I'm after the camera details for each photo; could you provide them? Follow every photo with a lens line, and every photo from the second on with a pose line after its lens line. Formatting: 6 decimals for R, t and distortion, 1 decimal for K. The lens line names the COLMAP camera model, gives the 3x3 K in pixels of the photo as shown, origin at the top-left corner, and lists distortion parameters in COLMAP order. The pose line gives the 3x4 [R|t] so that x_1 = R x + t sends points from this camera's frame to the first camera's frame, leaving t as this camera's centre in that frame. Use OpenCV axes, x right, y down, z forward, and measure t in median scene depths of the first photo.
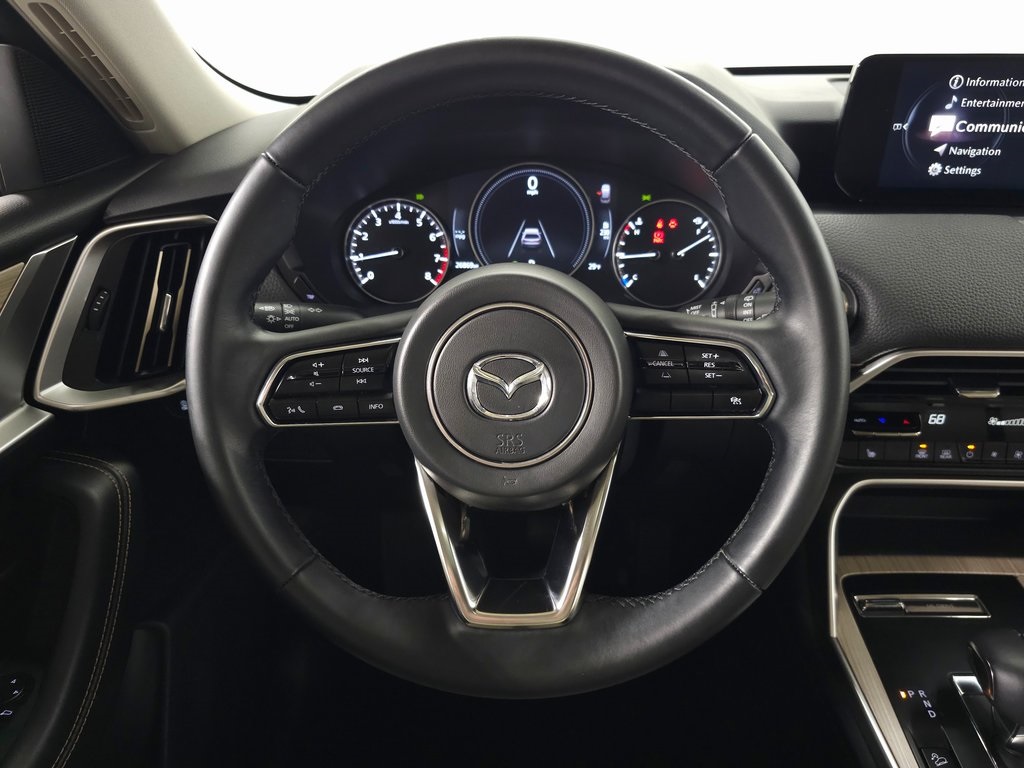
lens RADIAL K [[696.6, 0, 511.8], [0, 696.6, 381.0], [0, 0, 1]] dist [0.031475, -0.041669]
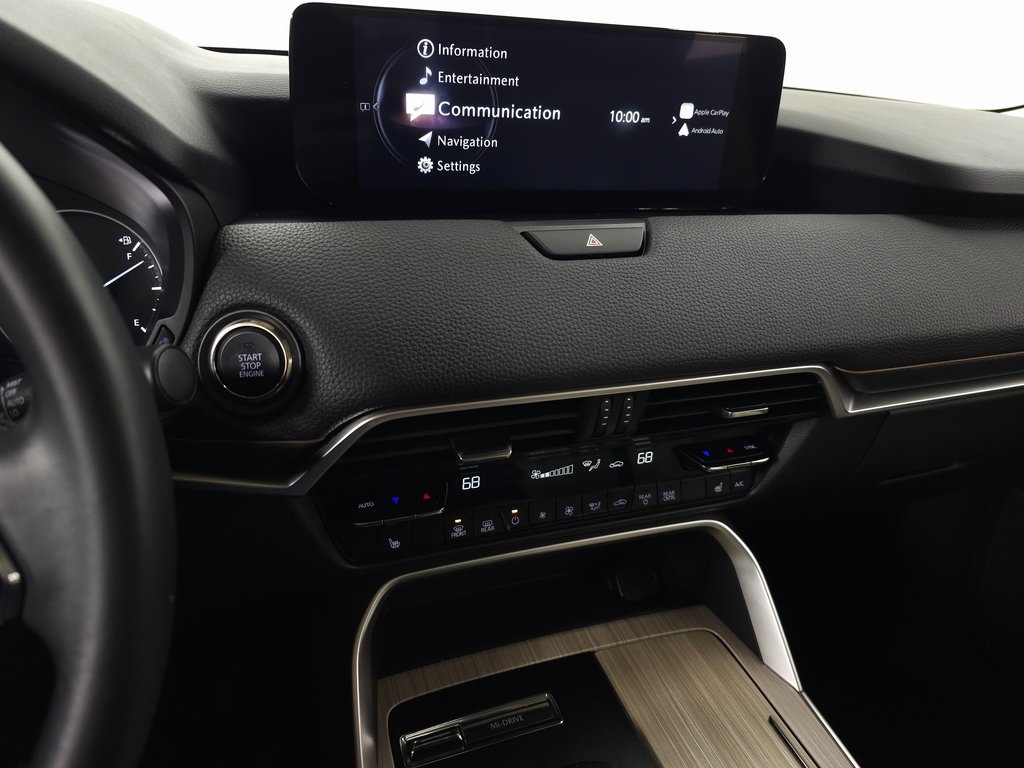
lens RADIAL K [[696.6, 0, 508.6], [0, 696.6, 383.8], [0, 0, 1]] dist [0.031475, -0.041669]
pose [[0.915488, -0.107762, 0.387645, 0.354399], [0.121629, 0.992511, -0.011336, -0.041354], [-0.383520, 0.057526, 0.921739, 0.261048]]
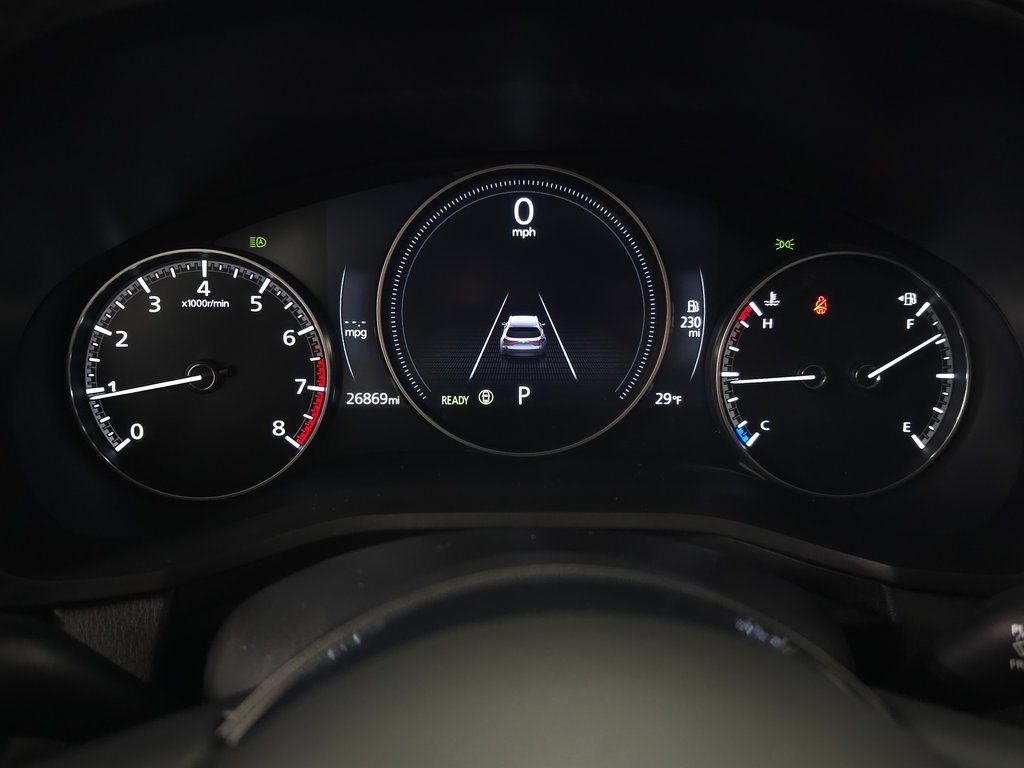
lens RADIAL K [[696.6, 0, 514.0], [0, 696.6, 367.6], [0, 0, 1]] dist [0.031475, -0.041669]
pose [[0.996744, -0.018314, 0.078530, -0.013373], [0.021020, 0.999209, -0.033762, -0.191485], [-0.077850, 0.035303, 0.996340, 0.637482]]
